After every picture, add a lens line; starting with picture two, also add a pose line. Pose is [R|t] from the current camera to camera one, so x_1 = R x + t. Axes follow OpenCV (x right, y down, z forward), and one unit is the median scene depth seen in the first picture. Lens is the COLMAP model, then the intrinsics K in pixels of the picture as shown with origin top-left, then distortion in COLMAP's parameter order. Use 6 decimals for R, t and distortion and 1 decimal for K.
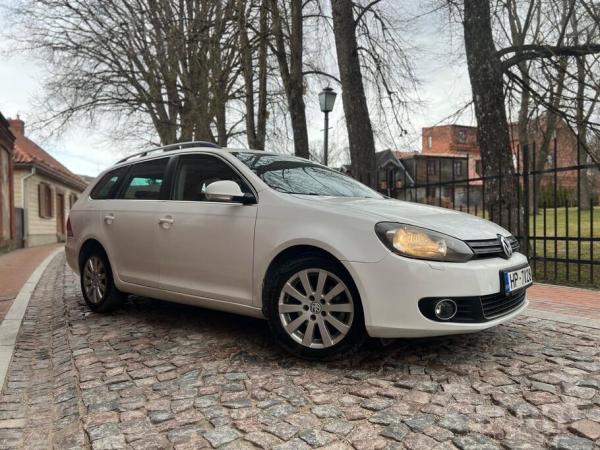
lens RADIAL K [[441.8, 0, 295.7], [0, 441.8, 220.6], [0, 0, 1]] dist [0.007145, -0.000482]
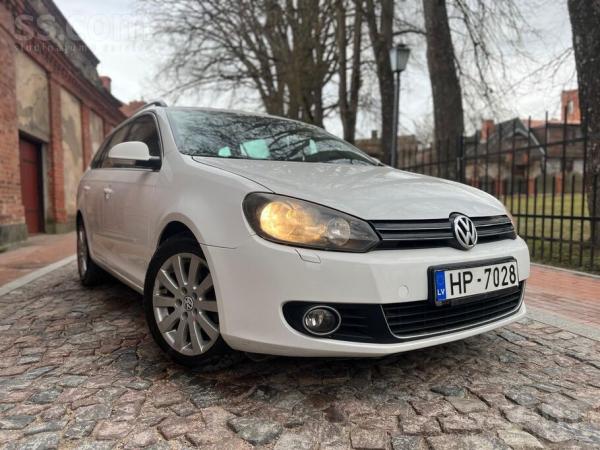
lens RADIAL K [[441.8, 0, 304.3], [0, 441.8, 221.7], [0, 0, 1]] dist [0.007145, -0.000482]
pose [[0.968949, 0.024986, -0.245995, 0.417861], [-0.010617, 0.998168, 0.059566, 0.006893], [0.247033, -0.055105, 0.967439, 0.300685]]
